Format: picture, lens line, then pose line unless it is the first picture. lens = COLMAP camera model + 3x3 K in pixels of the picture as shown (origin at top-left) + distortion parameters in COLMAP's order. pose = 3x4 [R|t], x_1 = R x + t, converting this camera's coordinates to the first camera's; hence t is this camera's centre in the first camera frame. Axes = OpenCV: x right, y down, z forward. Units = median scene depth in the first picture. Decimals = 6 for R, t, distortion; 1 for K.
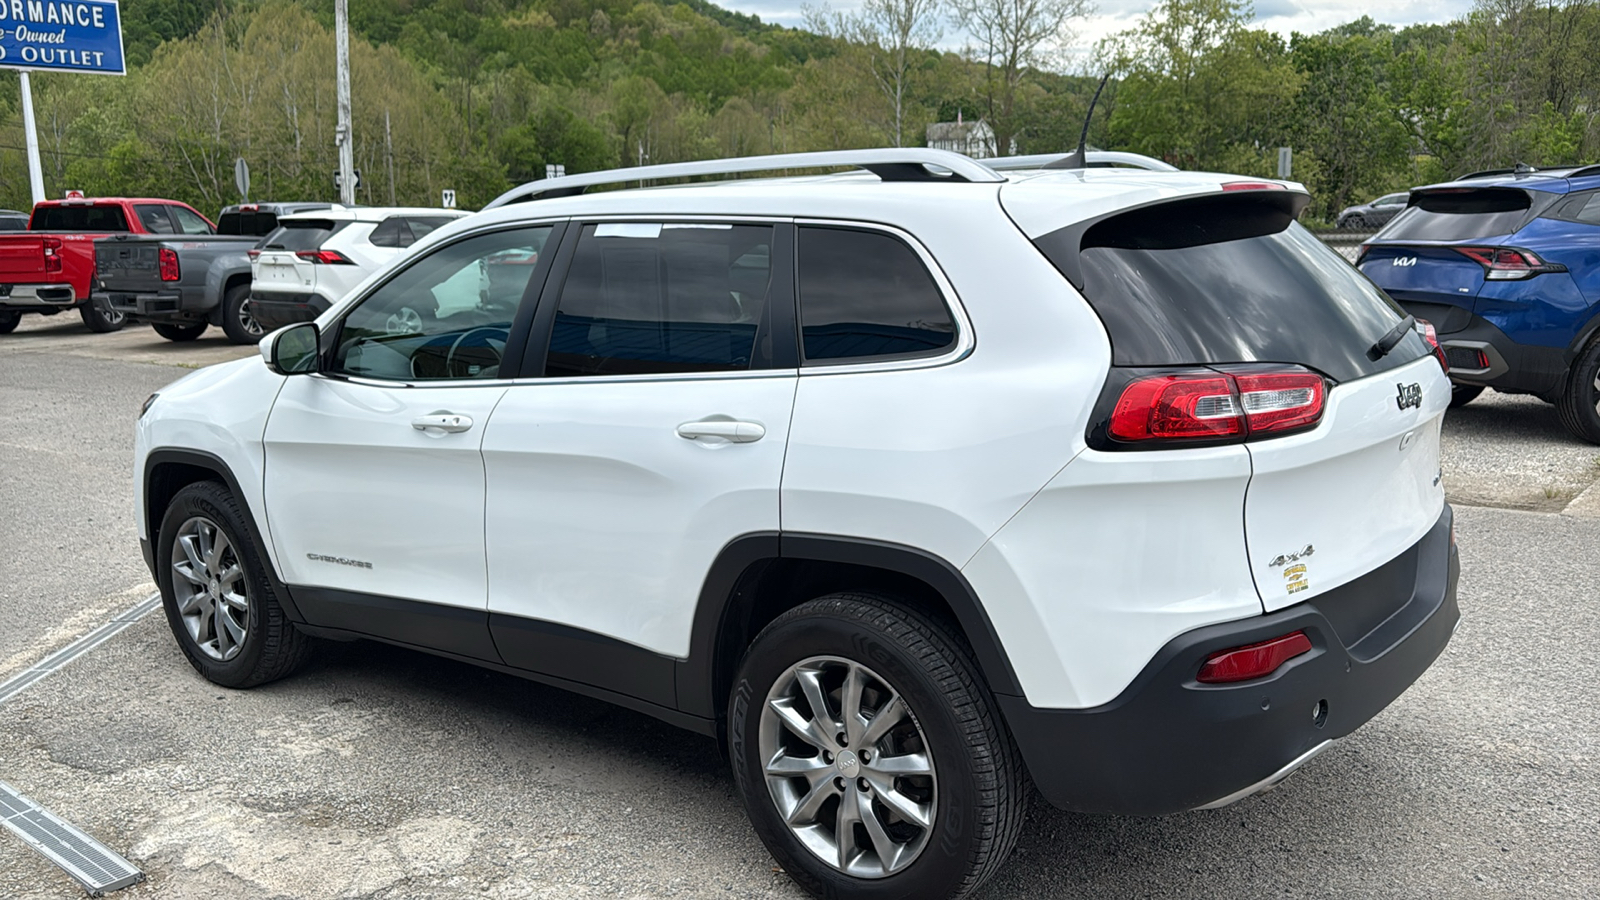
lens RADIAL K [[1373.5, 0, 826.0], [0, 1373.5, 451.7], [0, 0, 1]] dist [0.123272, -0.216134]
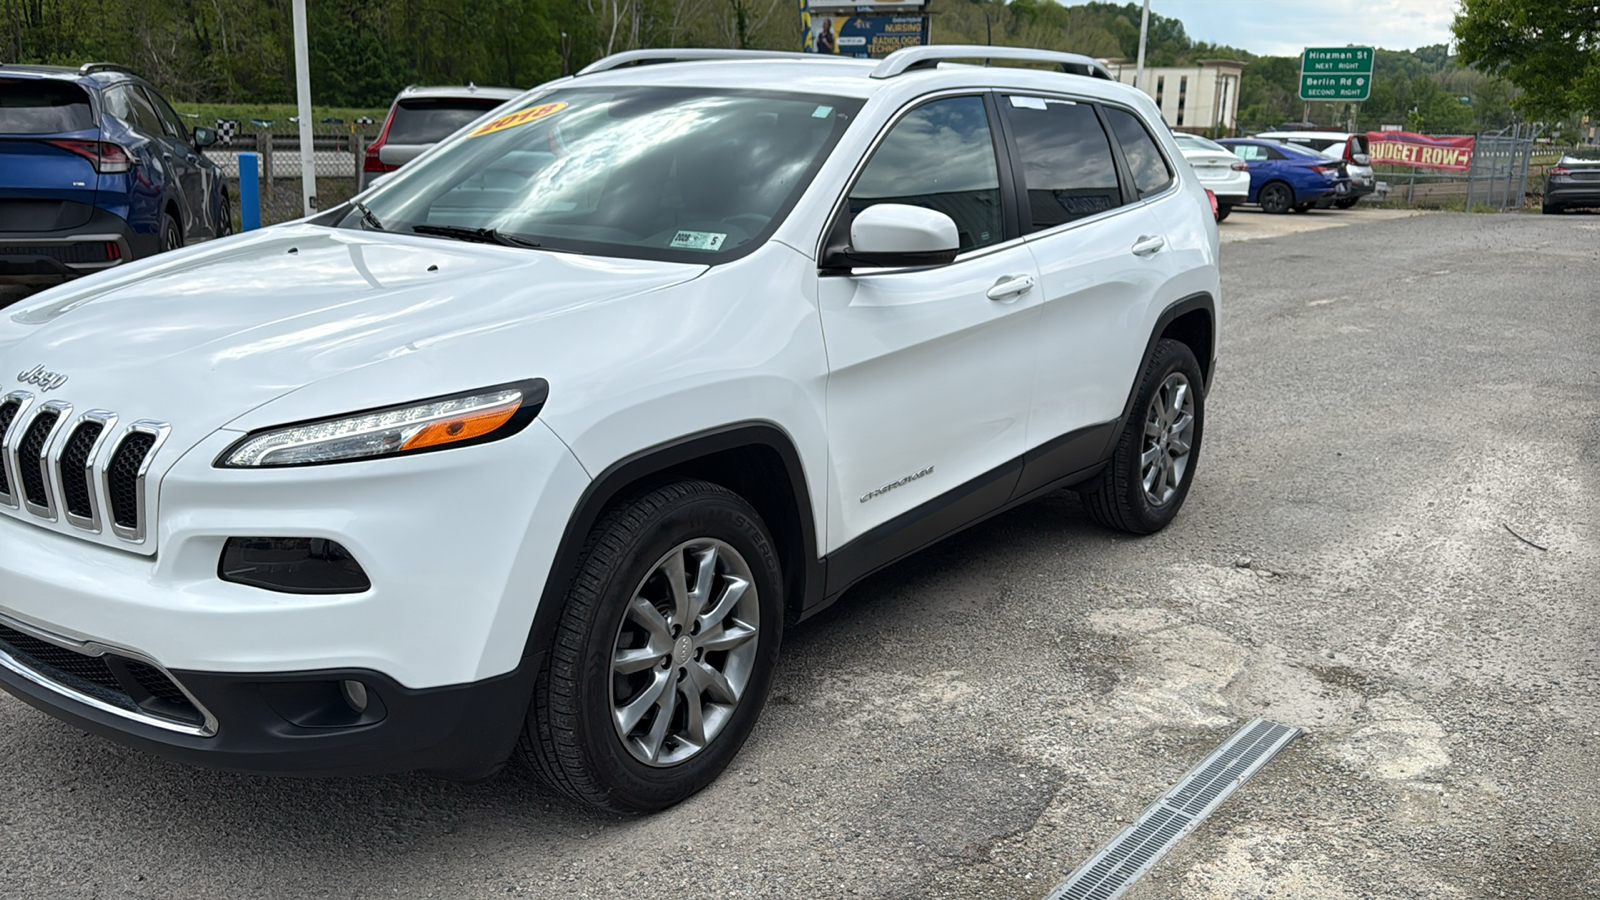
lens RADIAL K [[1373.5, 0, 799.5], [0, 1373.5, 465.5], [0, 0, 1]] dist [0.123272, -0.216134]
pose [[-0.046033, -0.214682, 0.975599, -1.342273], [0.148612, 0.964294, 0.219207, -0.145944], [-0.987824, 0.155077, -0.012485, 1.225367]]
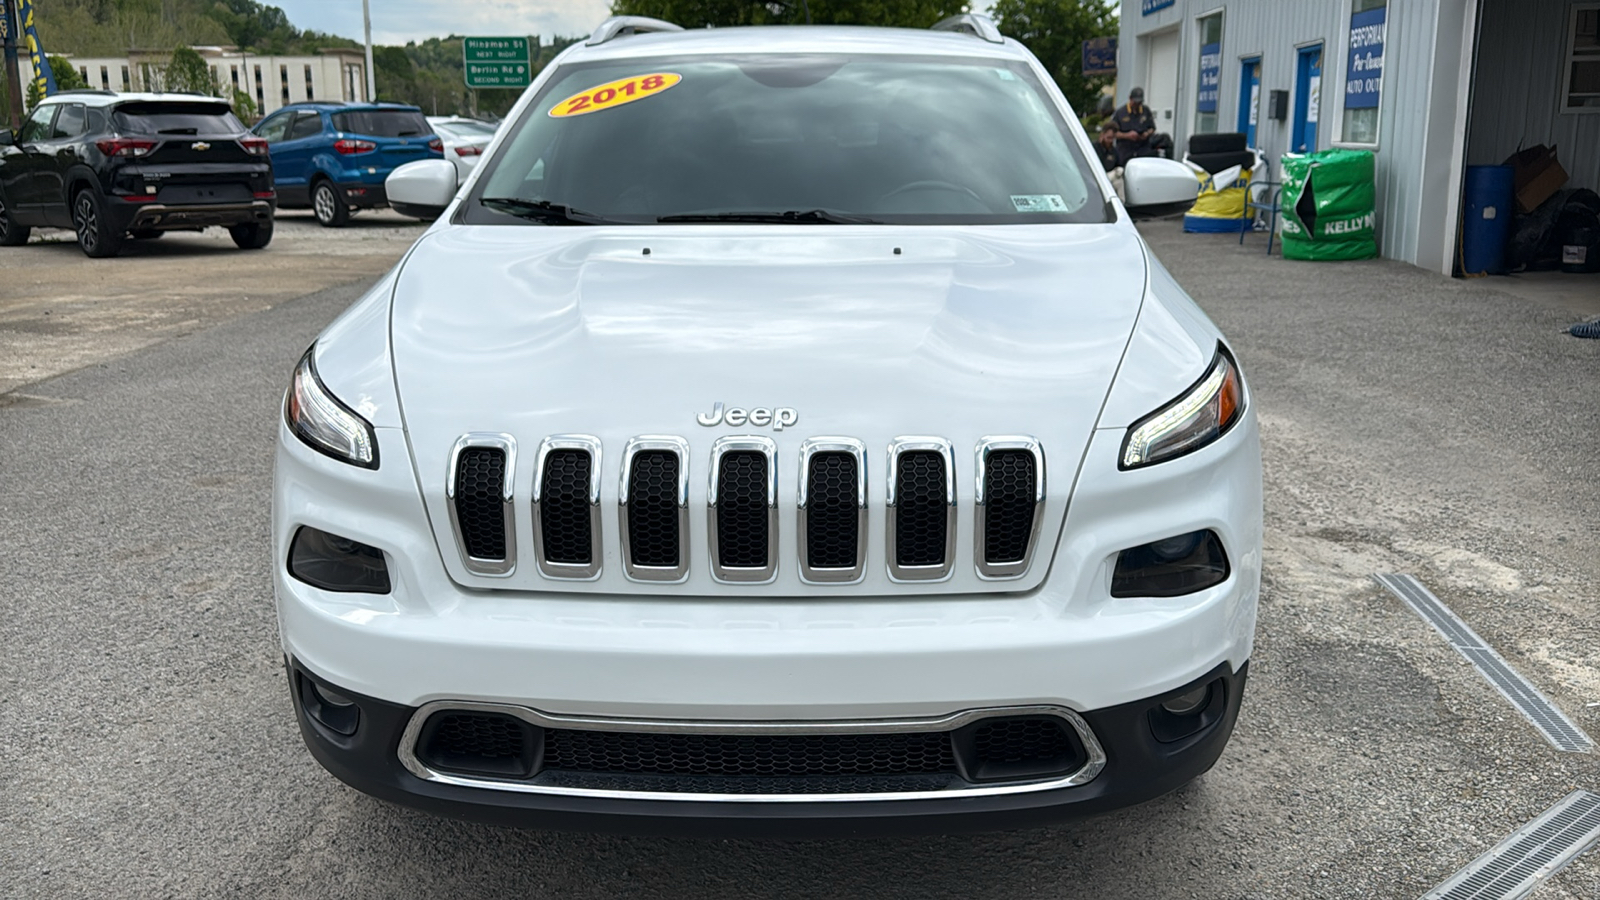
lens RADIAL K [[1373.5, 0, 799.0], [0, 1373.5, 452.6], [0, 0, 1]] dist [0.123272, -0.216134]
pose [[-0.597021, -0.157536, 0.786606, -1.065810], [0.159085, 0.937807, 0.308561, -0.246884], [-0.786294, 0.309354, -0.534829, 1.889522]]
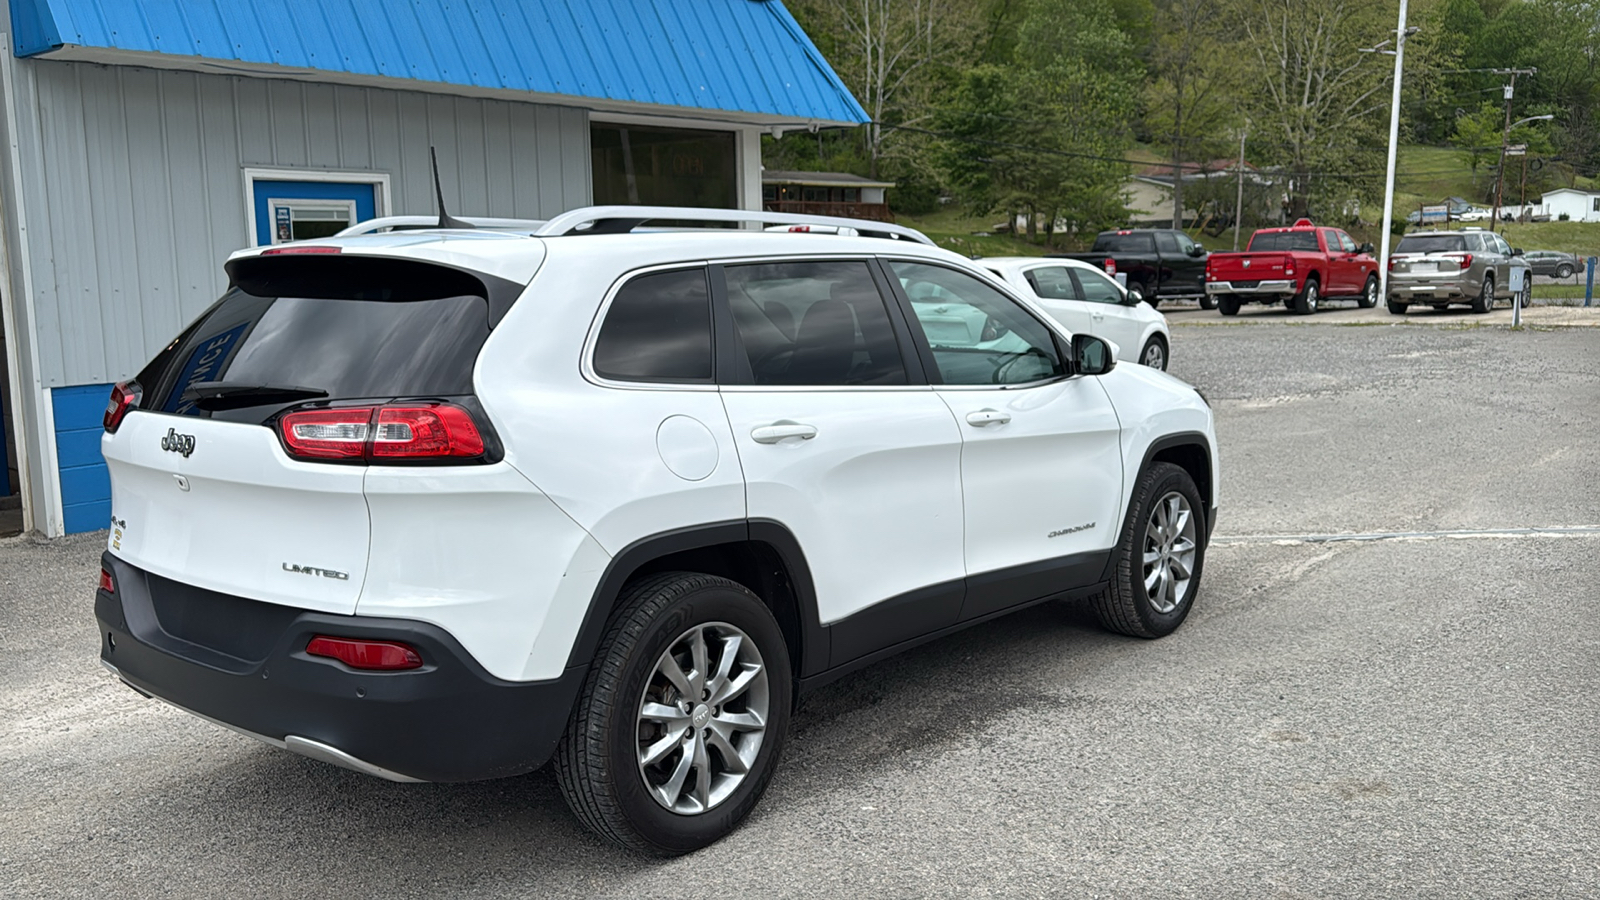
lens RADIAL K [[1373.5, 0, 795.1], [0, 1373.5, 458.2], [0, 0, 1]] dist [0.123272, -0.216134]
pose [[-0.026036, 0.167276, -0.985566, 1.254596], [-0.156822, 0.973010, 0.169288, -0.244517], [0.987284, 0.158966, 0.000899, 1.240912]]
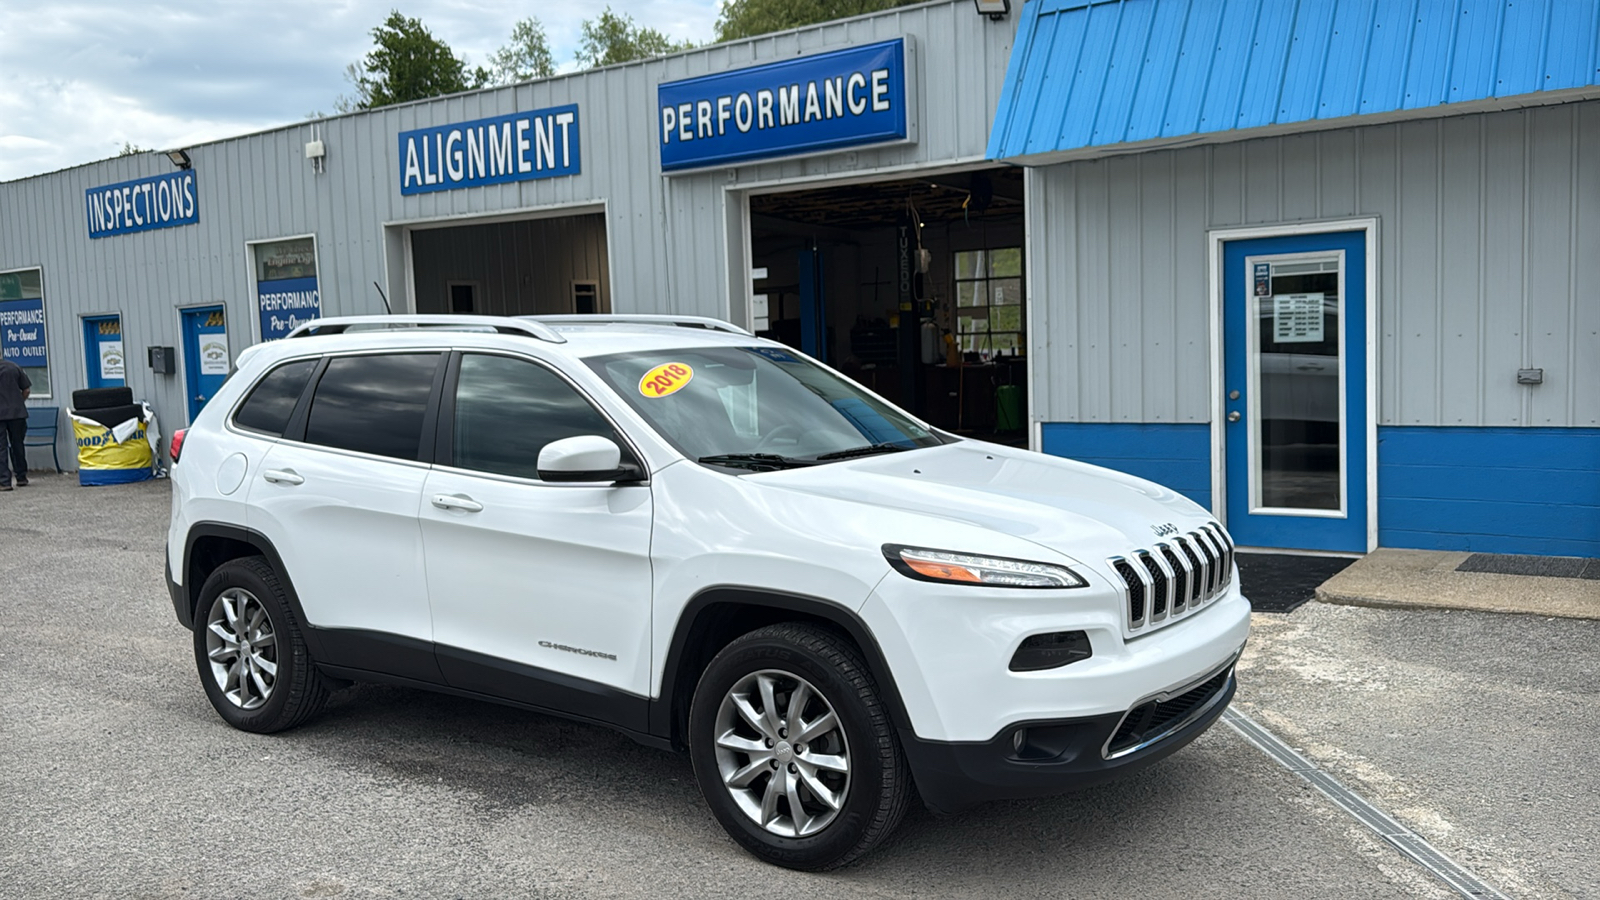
lens RADIAL K [[1373.5, 0, 800.2], [0, 1373.5, 451.2], [0, 0, 1]] dist [0.123272, -0.216134]
pose [[-0.996800, 0.062620, -0.049684, -0.242274], [0.047891, 0.965483, 0.256026, -0.467452], [0.064002, 0.252828, -0.965392, 2.692459]]
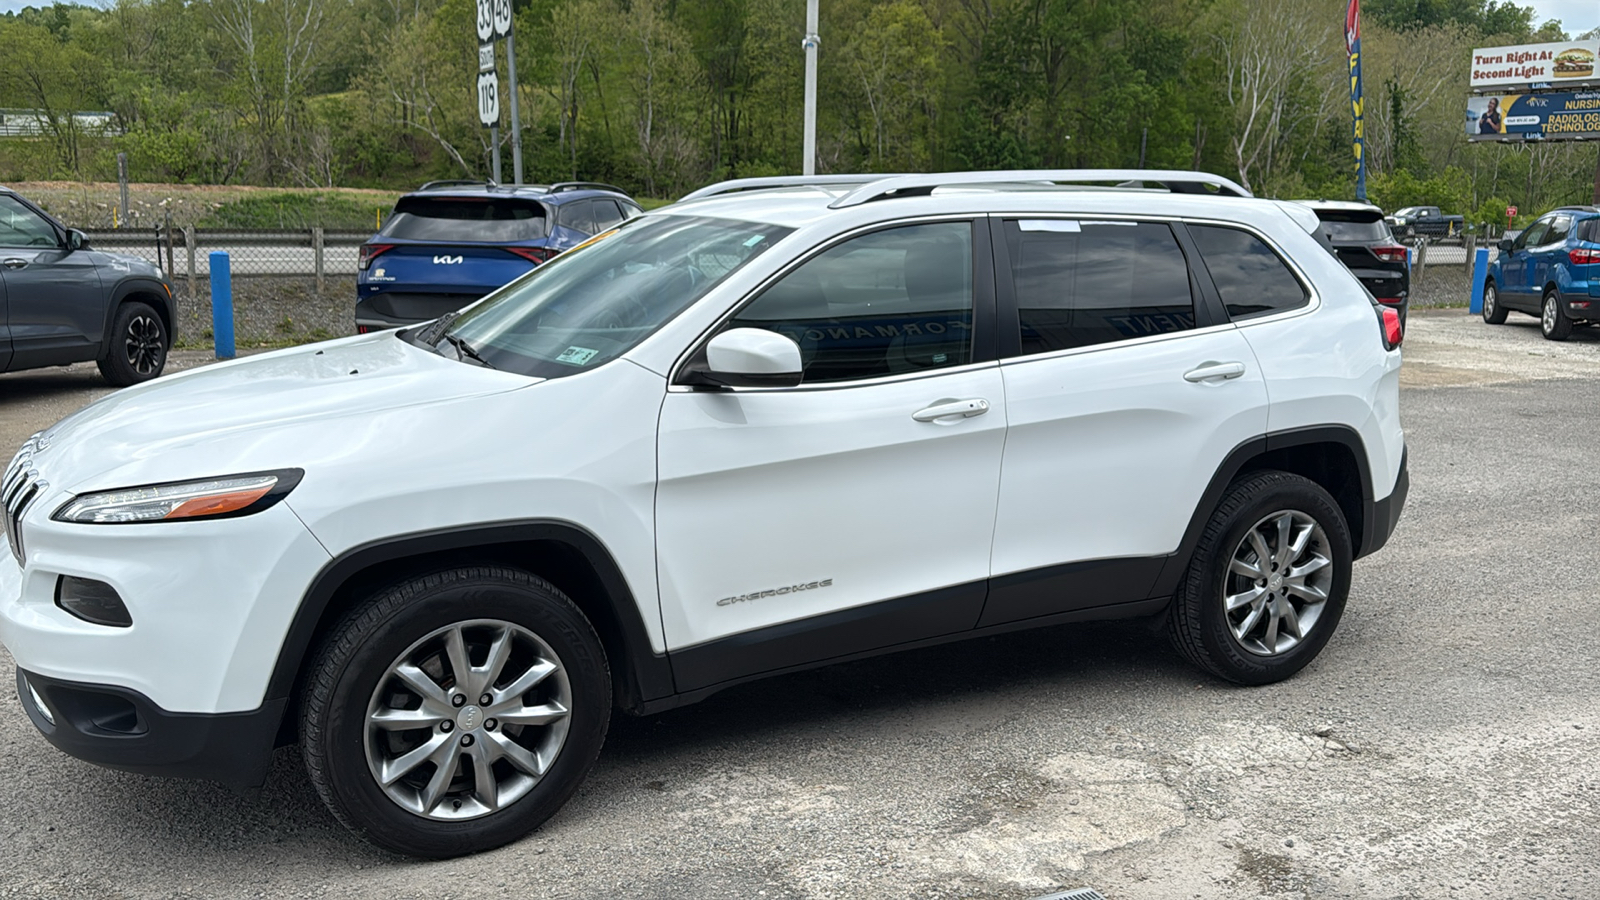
lens RADIAL K [[1373.5, 0, 808.5], [0, 1373.5, 450.1], [0, 0, 1]] dist [0.123272, -0.216134]
pose [[0.380817, -0.131456, 0.915258, -1.301167], [0.134623, 0.987178, 0.085772, -0.096649], [-0.914798, 0.090551, 0.393631, 0.717496]]
